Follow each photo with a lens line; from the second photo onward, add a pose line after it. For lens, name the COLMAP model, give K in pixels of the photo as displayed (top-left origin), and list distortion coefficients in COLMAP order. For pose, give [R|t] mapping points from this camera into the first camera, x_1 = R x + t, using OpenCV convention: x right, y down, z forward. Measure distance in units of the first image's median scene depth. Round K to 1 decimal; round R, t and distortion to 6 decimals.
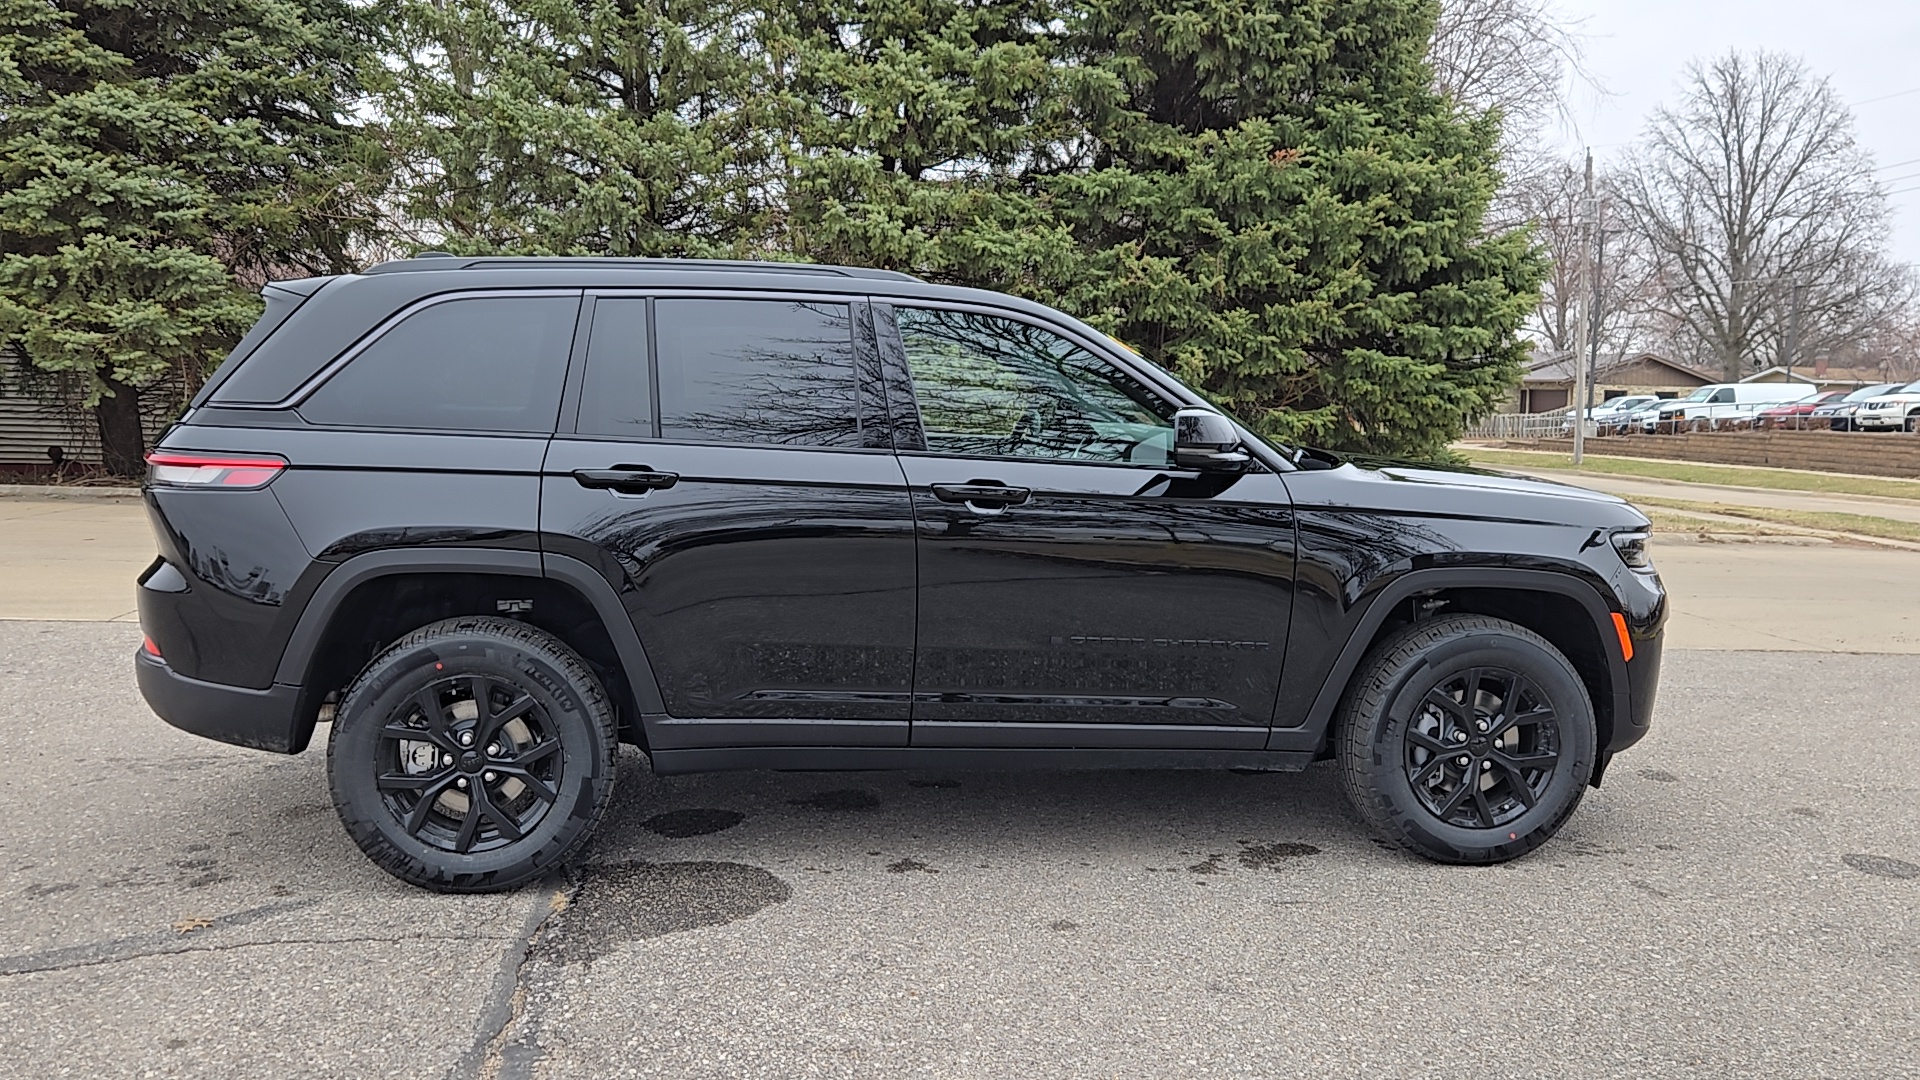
lens RADIAL K [[1591.3, 0, 963.9], [0, 1591.3, 530.4], [0, 0, 1]] dist [0.011046, -0.006864]
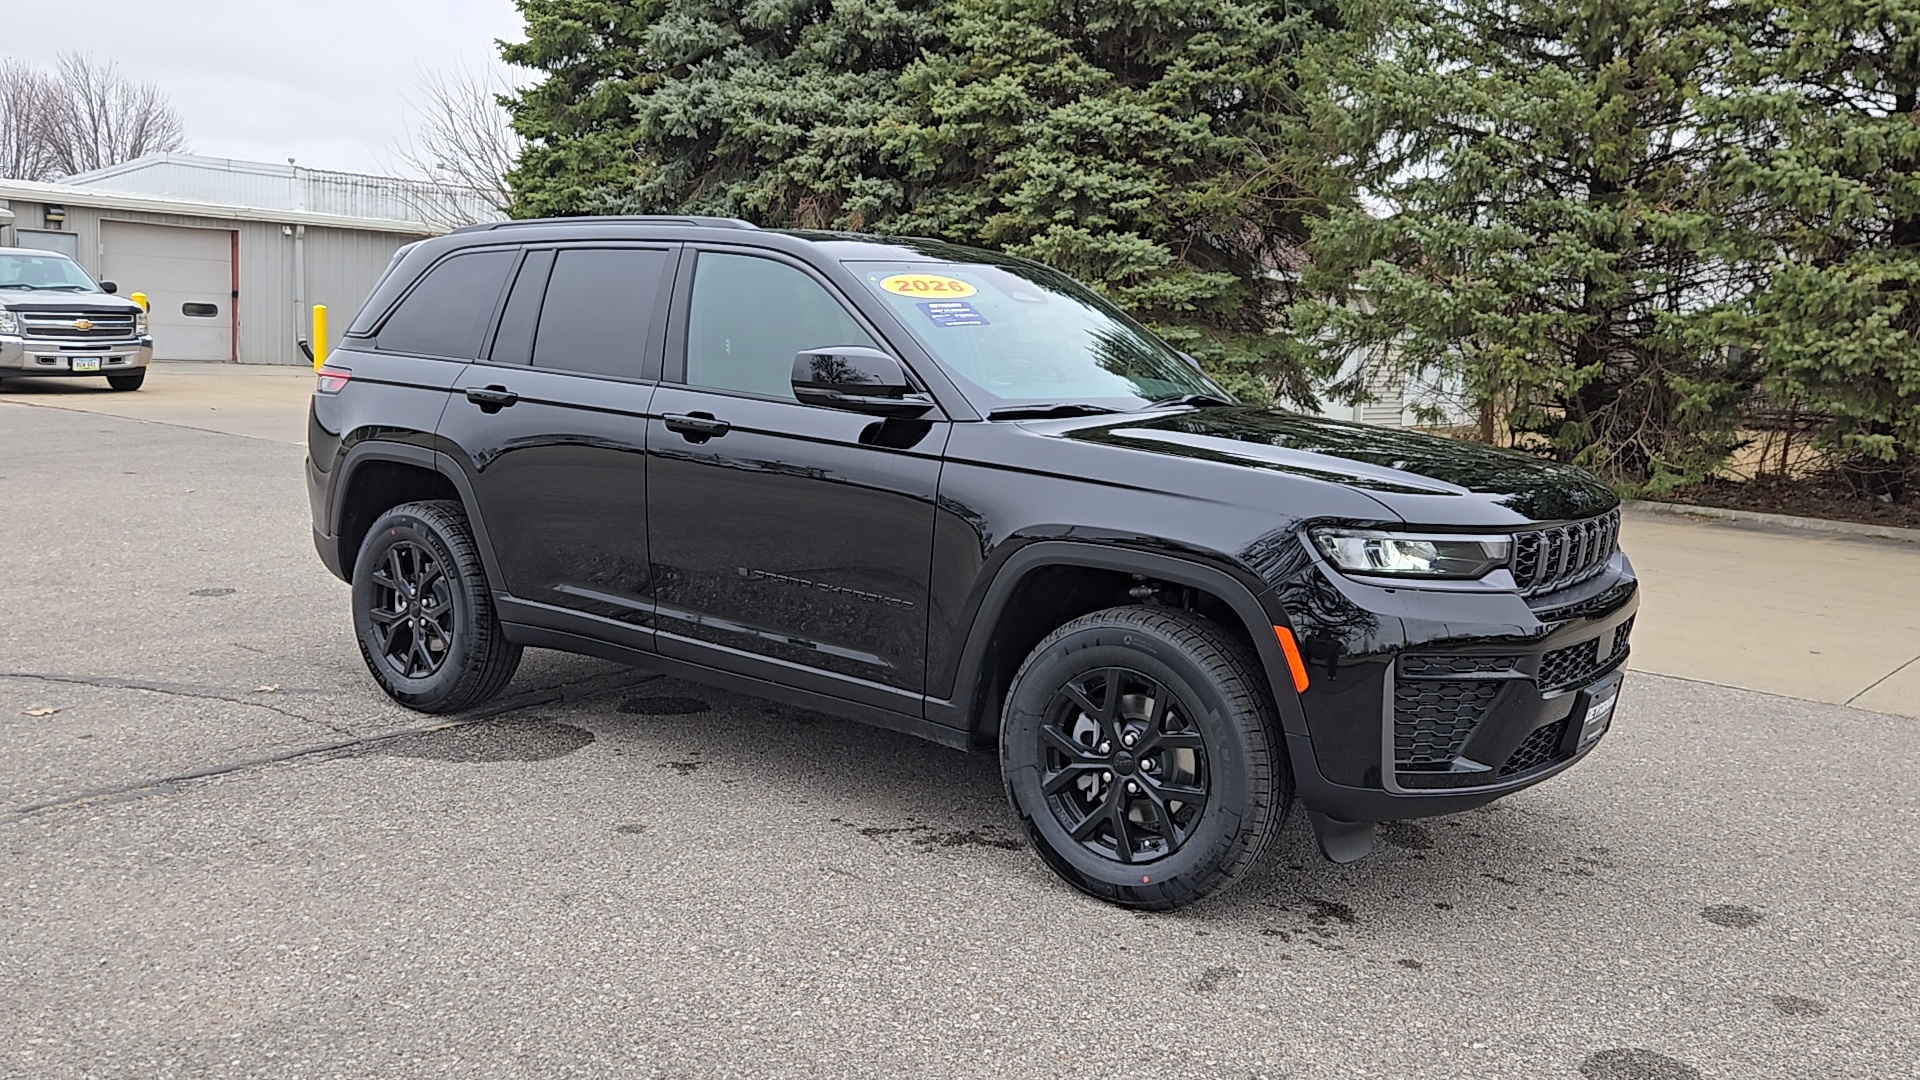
lens RADIAL K [[1591.3, 0, 958.4], [0, 1591.3, 537.3], [0, 0, 1]] dist [0.011046, -0.006864]
pose [[0.705375, 0.095635, -0.702353, 0.912587], [-0.086857, 0.995051, 0.048259, -0.015142], [0.703493, 0.026963, 0.710191, 0.381298]]
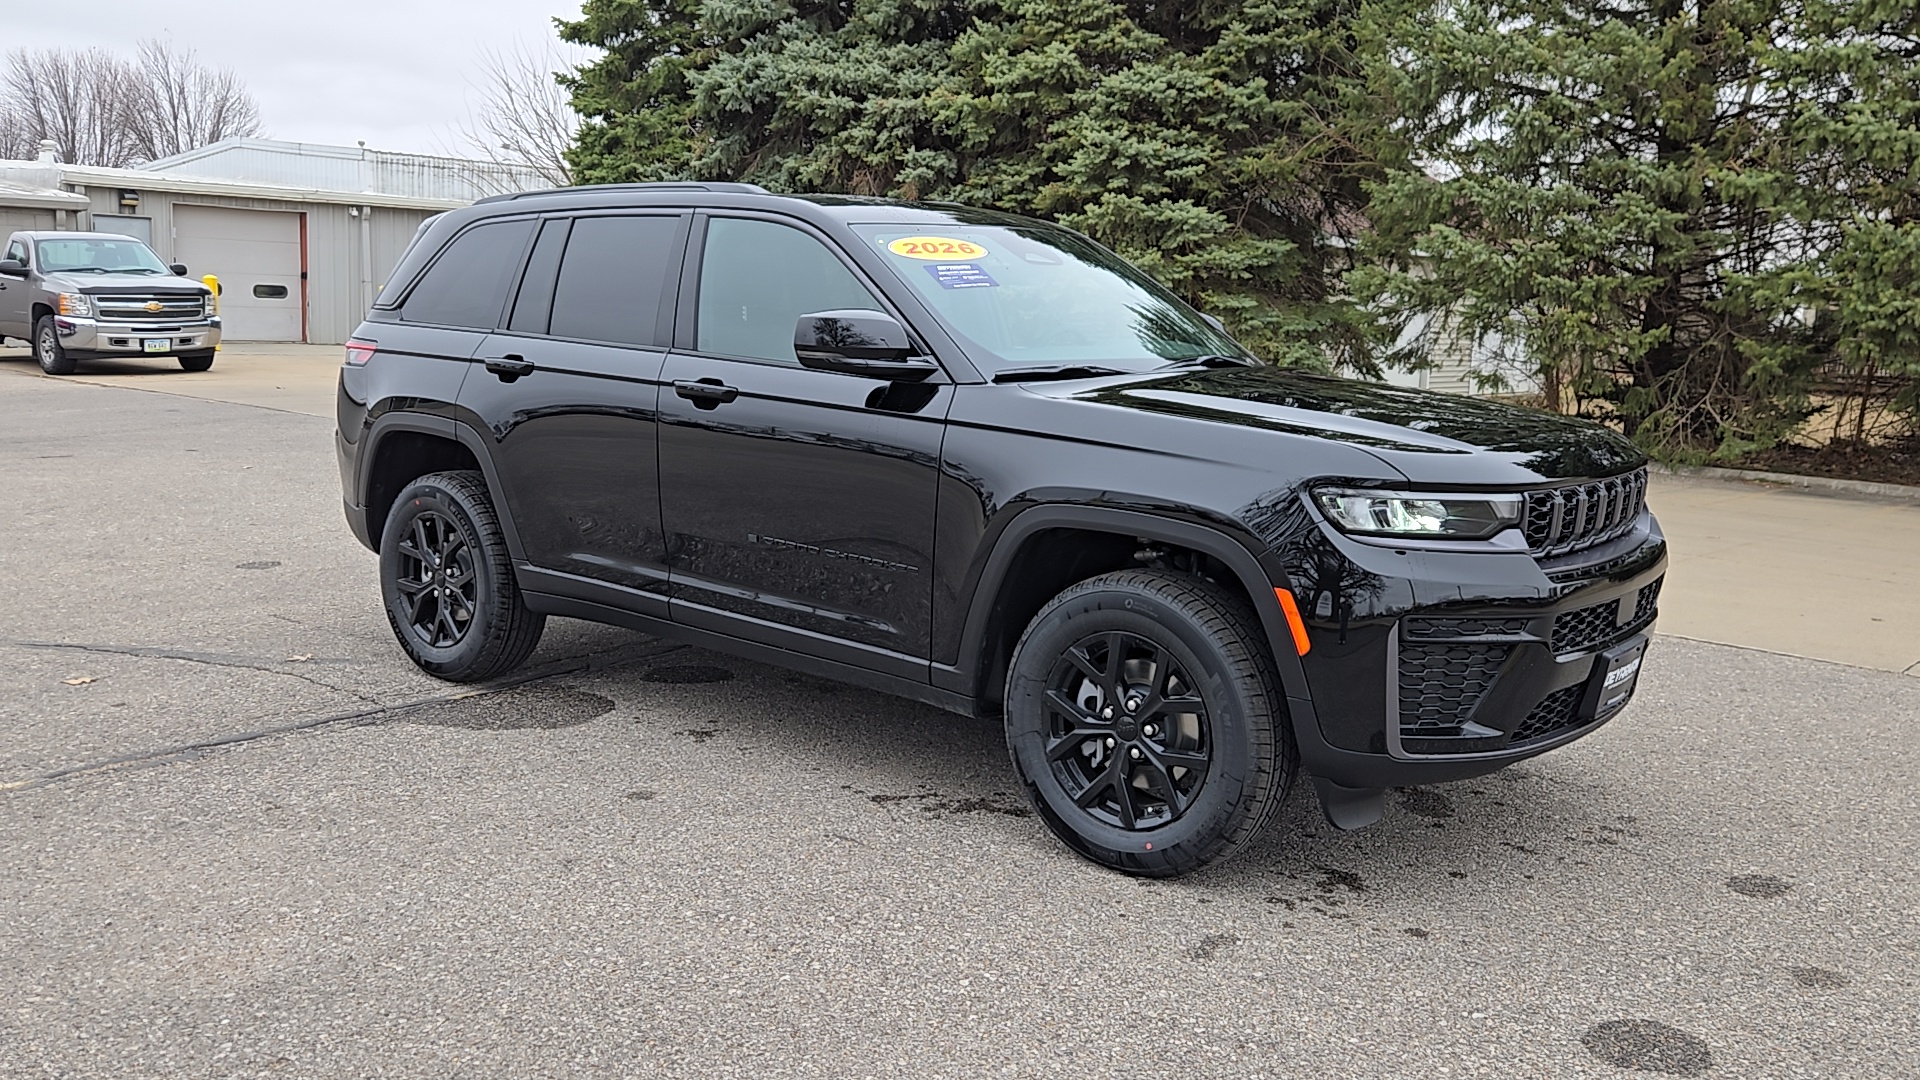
lens RADIAL K [[1591.3, 0, 957.0], [0, 1591.3, 537.0], [0, 0, 1]] dist [0.011046, -0.006864]
pose [[0.674150, 0.102747, -0.731413, 0.932682], [-0.078541, 0.994634, 0.067332, -0.011247], [0.734406, 0.012054, 0.678603, 0.417314]]
